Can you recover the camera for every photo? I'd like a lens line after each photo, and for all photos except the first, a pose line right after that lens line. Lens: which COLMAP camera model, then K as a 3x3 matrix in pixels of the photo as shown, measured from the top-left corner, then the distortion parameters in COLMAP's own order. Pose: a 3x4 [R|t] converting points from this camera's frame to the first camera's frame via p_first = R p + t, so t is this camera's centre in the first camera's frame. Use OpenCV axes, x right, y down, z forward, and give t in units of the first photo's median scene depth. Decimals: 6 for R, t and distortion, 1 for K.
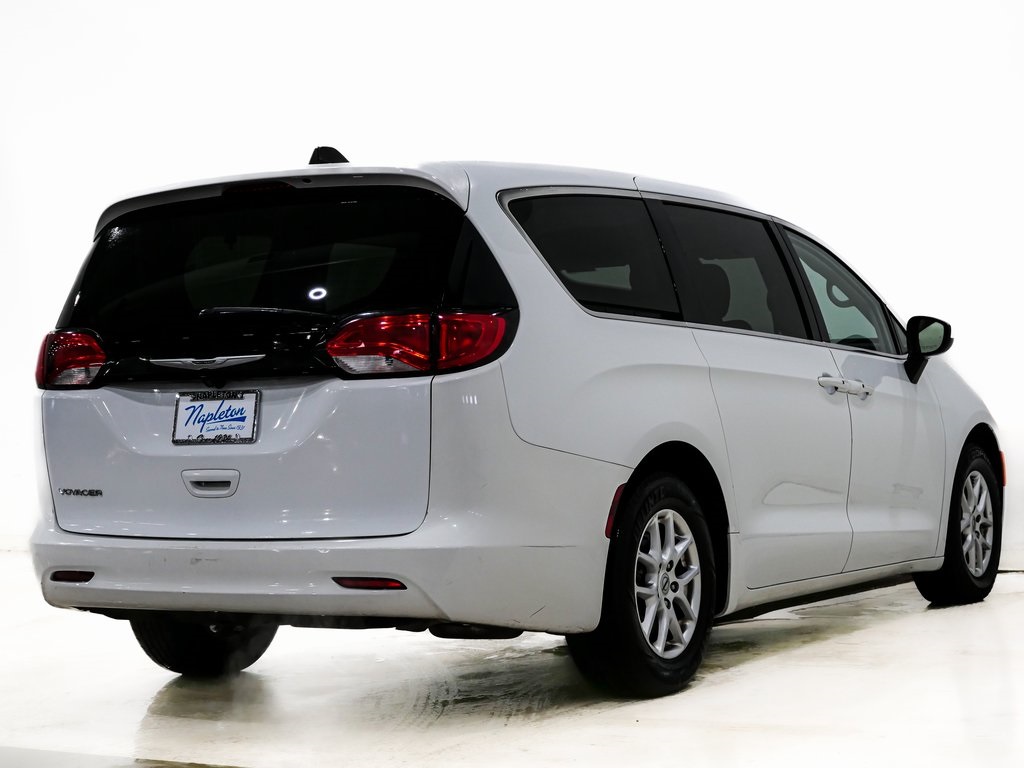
lens RADIAL K [[1921.1, 0, 511.6], [0, 1921.1, 379.3], [0, 0, 1]] dist [-0.068564, 0.000000]
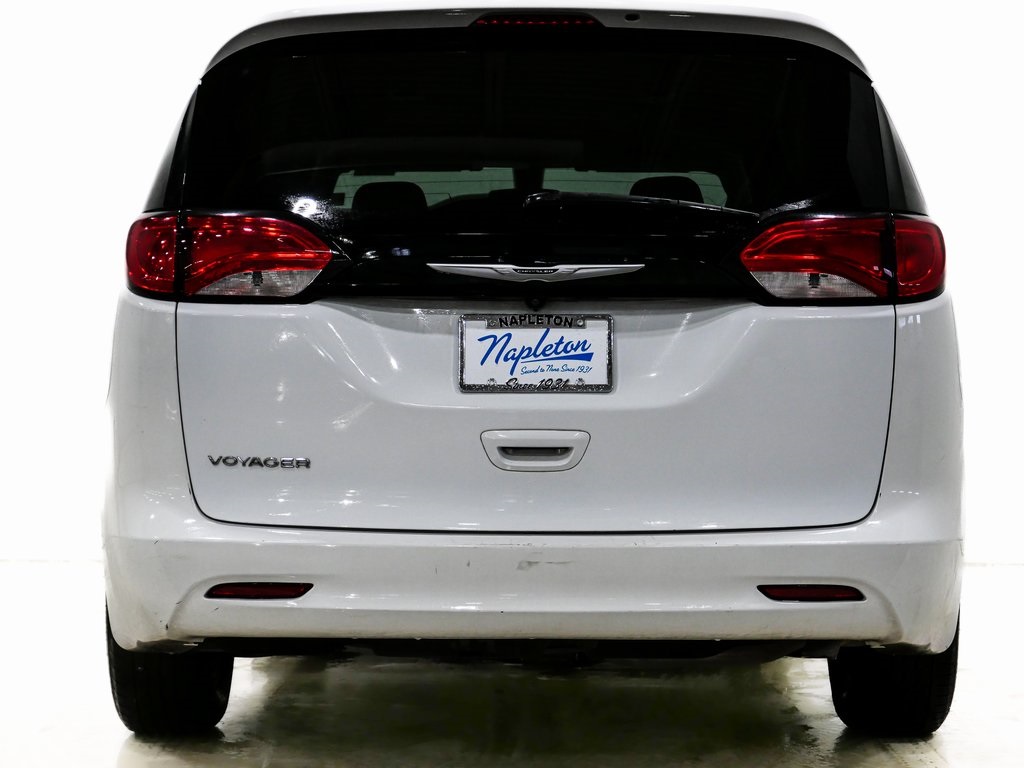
lens RADIAL K [[2281.8, 0, 512.0], [0, 2281.8, 388.1], [0, 0, 1]] dist [0.030509, 0.000000]
pose [[0.892391, 0.022055, 0.450724, -0.527869], [-0.033364, 0.999296, 0.017159, 0.018630], [-0.450028, -0.030351, 0.892499, 0.282730]]
